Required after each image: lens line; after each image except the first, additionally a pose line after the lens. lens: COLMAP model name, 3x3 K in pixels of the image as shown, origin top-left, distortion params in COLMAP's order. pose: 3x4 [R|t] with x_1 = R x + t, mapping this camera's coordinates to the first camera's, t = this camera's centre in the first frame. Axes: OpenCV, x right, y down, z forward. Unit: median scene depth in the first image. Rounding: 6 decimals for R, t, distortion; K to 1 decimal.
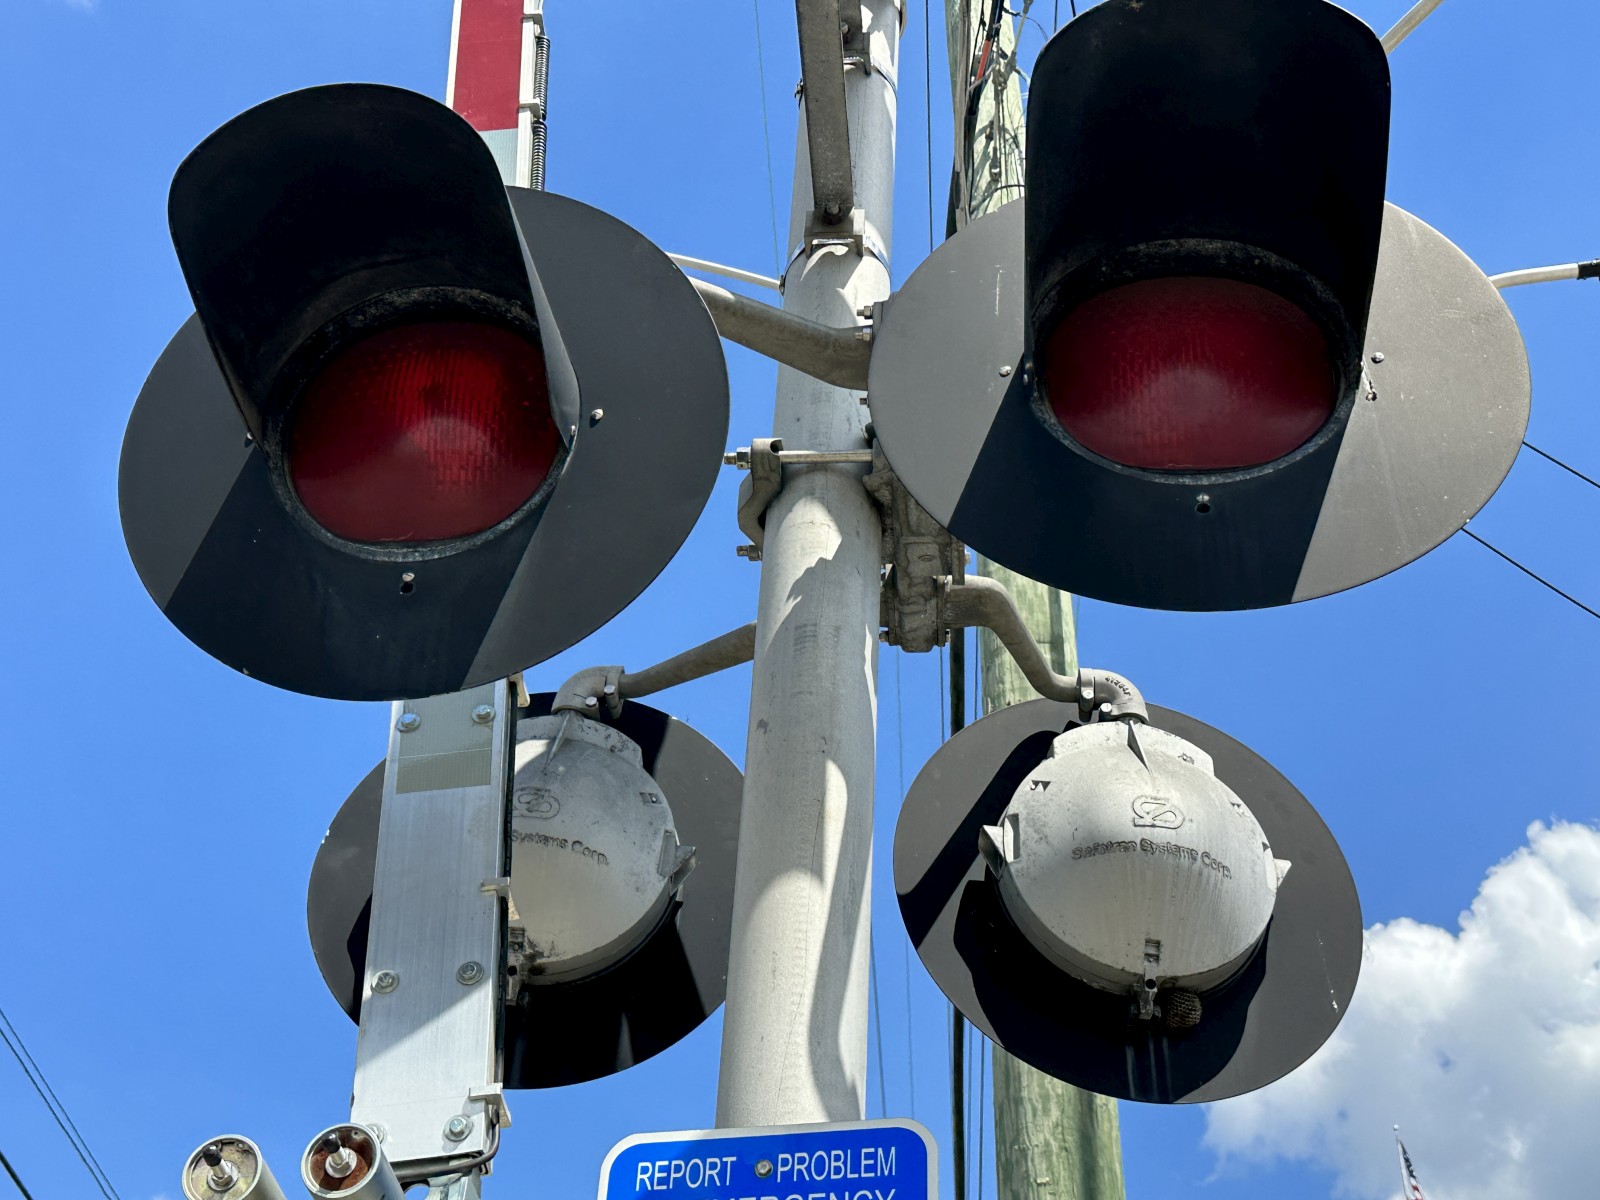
lens RADIAL K [[2103.1, 0, 796.8], [0, 2103.1, 589.8], [0, 0, 1]] dist [0.159978, 0.000000]
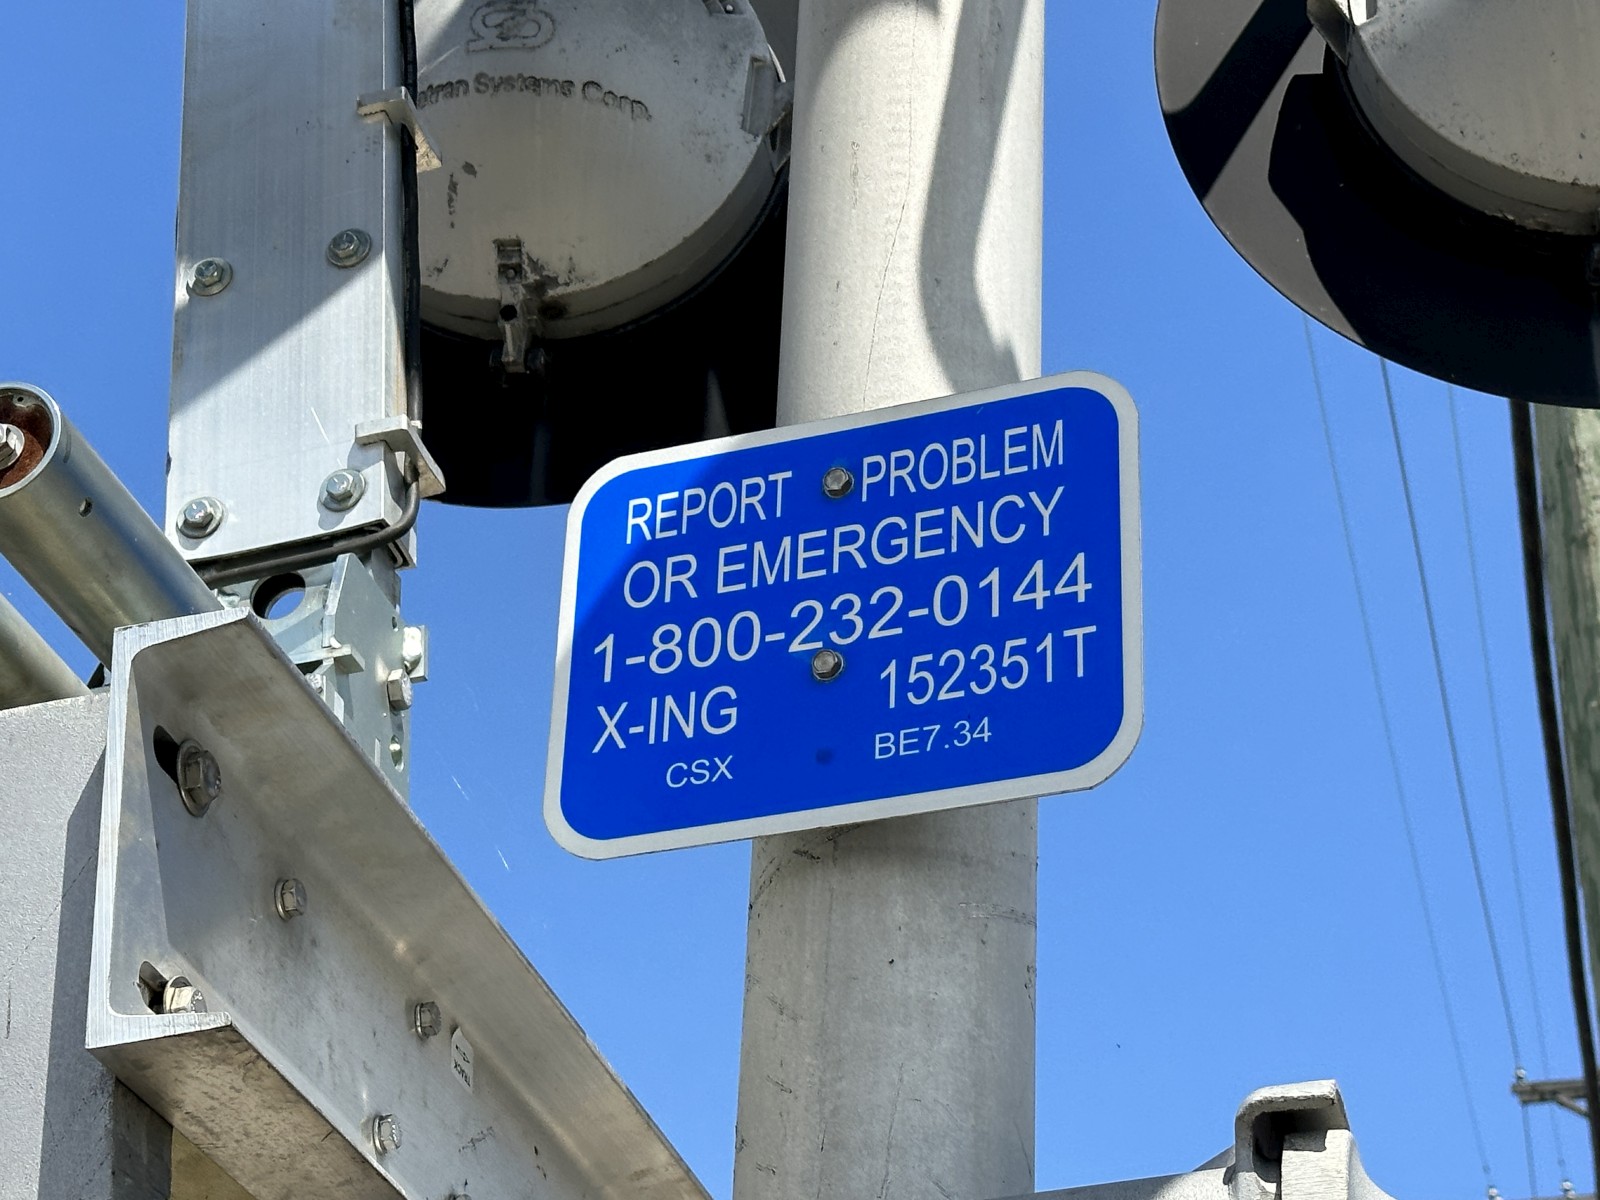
lens RADIAL K [[3385.8, 0, 811.3], [0, 3385.8, 606.4], [0, 0, 1]] dist [0.182180, 0.000000]
pose [[0.983549, -0.094733, -0.153807, 0.104781], [0.119945, 0.979153, 0.163931, 0.144045], [0.135070, -0.179682, 0.974408, 0.105977]]
